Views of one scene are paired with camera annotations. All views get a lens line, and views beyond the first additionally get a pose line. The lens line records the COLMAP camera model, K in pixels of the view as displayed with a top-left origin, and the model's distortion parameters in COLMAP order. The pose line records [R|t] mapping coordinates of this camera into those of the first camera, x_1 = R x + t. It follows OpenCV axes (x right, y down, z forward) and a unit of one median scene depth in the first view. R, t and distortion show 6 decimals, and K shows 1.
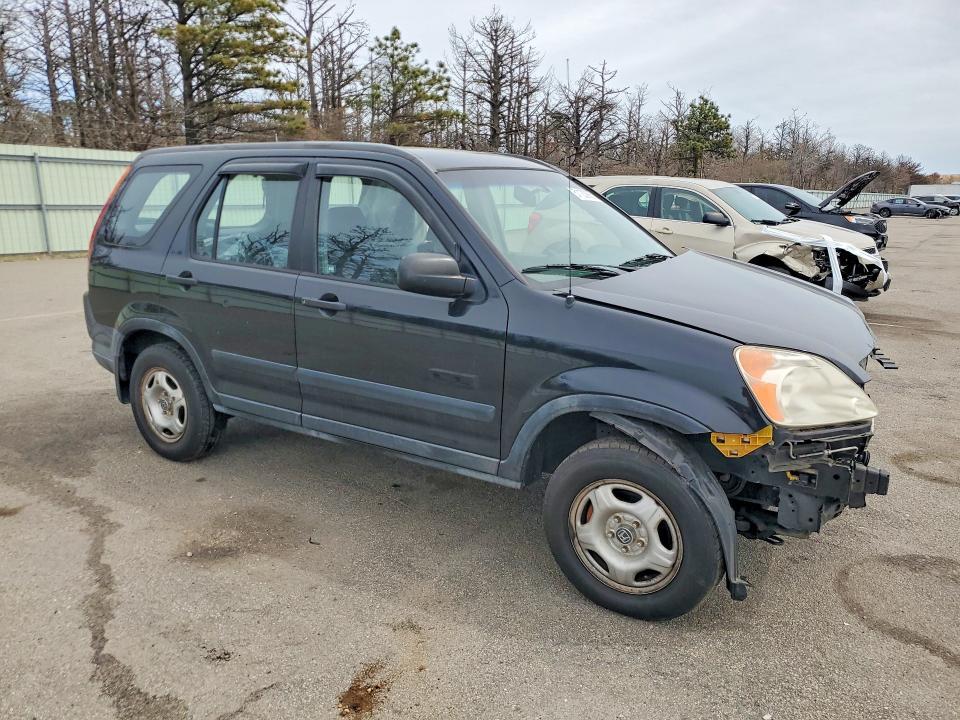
lens RADIAL K [[740.2, 0, 480.0], [0, 740.2, 360.0], [0, 0, 1]] dist [0.063218, -0.005209]
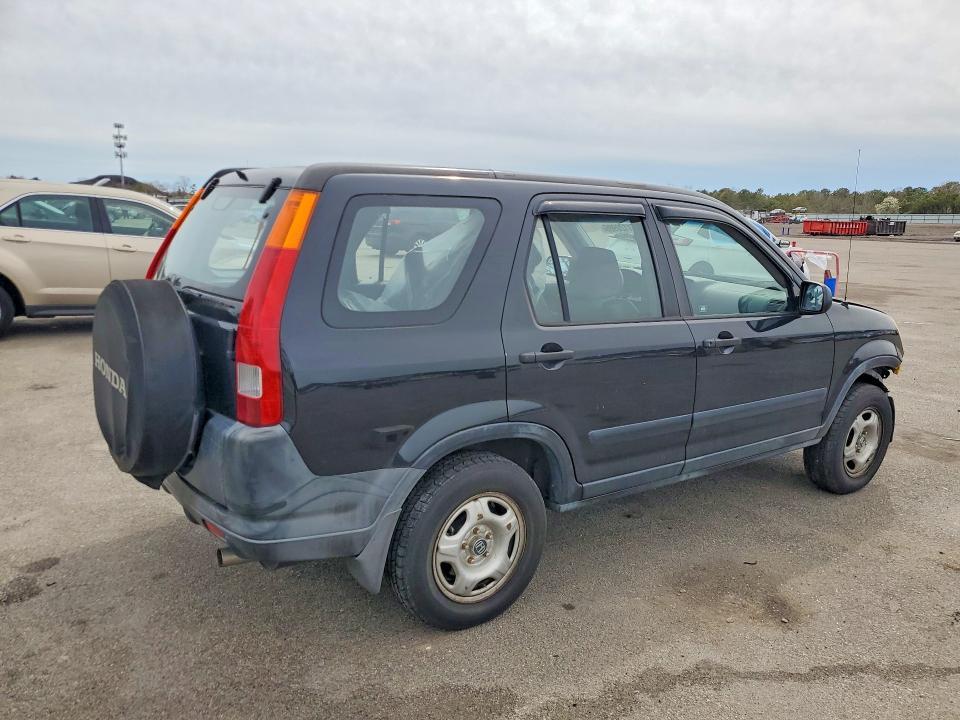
lens RADIAL K [[740.2, 0, 480.0], [0, 740.2, 360.0], [0, 0, 1]] dist [0.063218, -0.005209]
pose [[0.334609, -0.177286, 0.925530, -1.330321], [0.182023, 0.975807, 0.121109, -0.246483], [-0.924610, 0.127944, 0.358785, 0.965308]]
